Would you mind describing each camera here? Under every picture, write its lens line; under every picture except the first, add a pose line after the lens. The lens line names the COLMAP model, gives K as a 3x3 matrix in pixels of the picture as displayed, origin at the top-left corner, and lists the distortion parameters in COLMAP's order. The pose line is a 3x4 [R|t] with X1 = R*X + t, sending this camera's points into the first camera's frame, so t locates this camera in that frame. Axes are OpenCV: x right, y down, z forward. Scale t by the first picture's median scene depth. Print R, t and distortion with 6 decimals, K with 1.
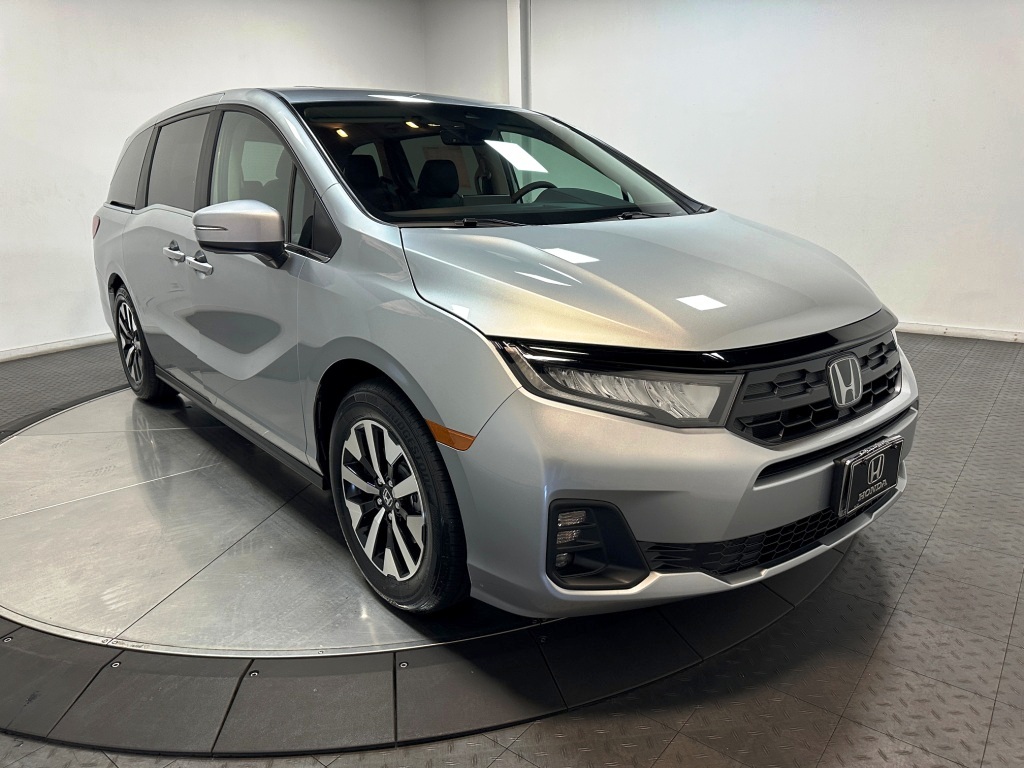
lens RADIAL K [[718.2, 0, 511.7], [0, 718.2, 388.6], [0, 0, 1]] dist [-0.046169, 0.012362]
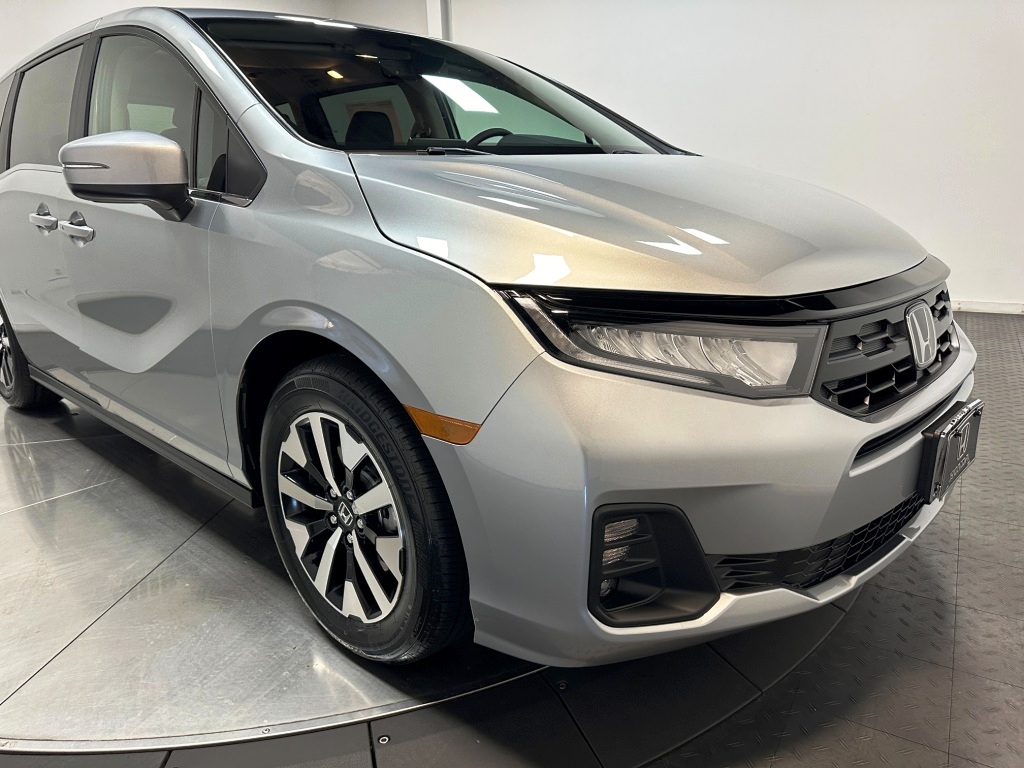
lens RADIAL K [[718.2, 0, 513.2], [0, 718.2, 384.1], [0, 0, 1]] dist [-0.046169, 0.012362]
pose [[0.992070, -0.042883, 0.118148, -0.086050], [0.042945, 0.999075, 0.002016, 0.022968], [-0.118125, 0.003074, 0.992994, 0.245112]]
